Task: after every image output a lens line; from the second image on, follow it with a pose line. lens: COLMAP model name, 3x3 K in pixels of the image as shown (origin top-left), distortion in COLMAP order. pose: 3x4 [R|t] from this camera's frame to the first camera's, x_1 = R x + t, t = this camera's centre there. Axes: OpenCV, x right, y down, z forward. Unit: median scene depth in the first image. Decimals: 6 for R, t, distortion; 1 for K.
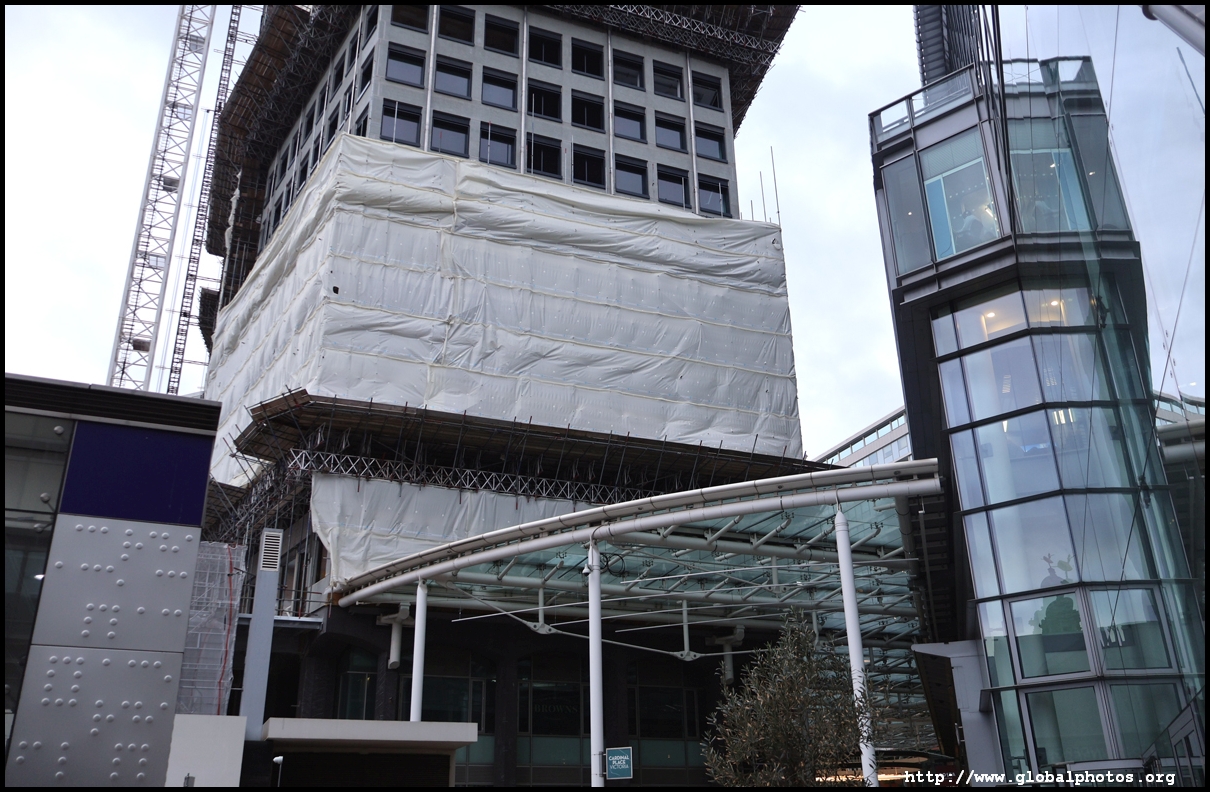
lens RADIAL K [[1020.1, 0, 589.2], [0, 1020.1, 394.0], [0, 0, 1]] dist [-0.032939, 0.046439]
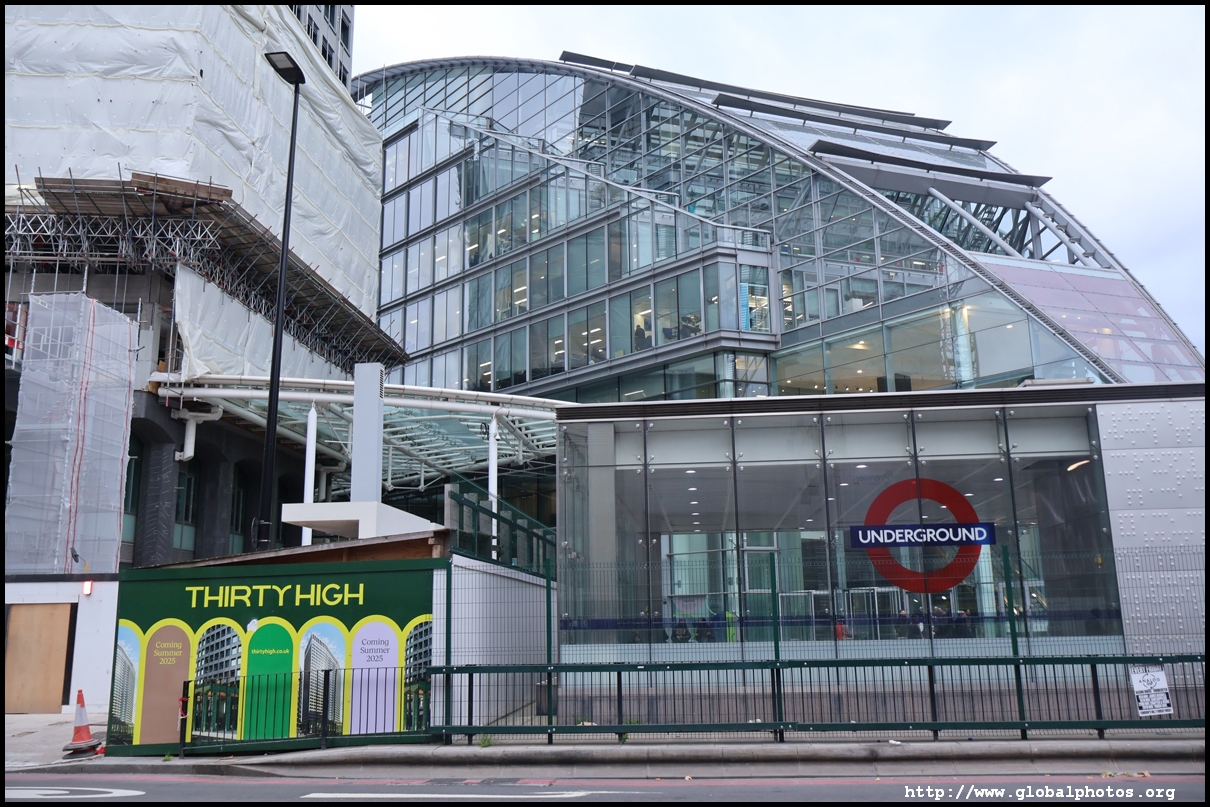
lens RADIAL K [[1019.0, 0, 605.0], [0, 1019.0, 403.5], [0, 0, 1]] dist [-0.010098, 0.003672]
pose [[0.467763, 0.194460, 0.862196, -0.901666], [-0.351303, 0.936037, -0.020523, 0.081045], [-0.811039, -0.293292, 0.506158, 0.125620]]
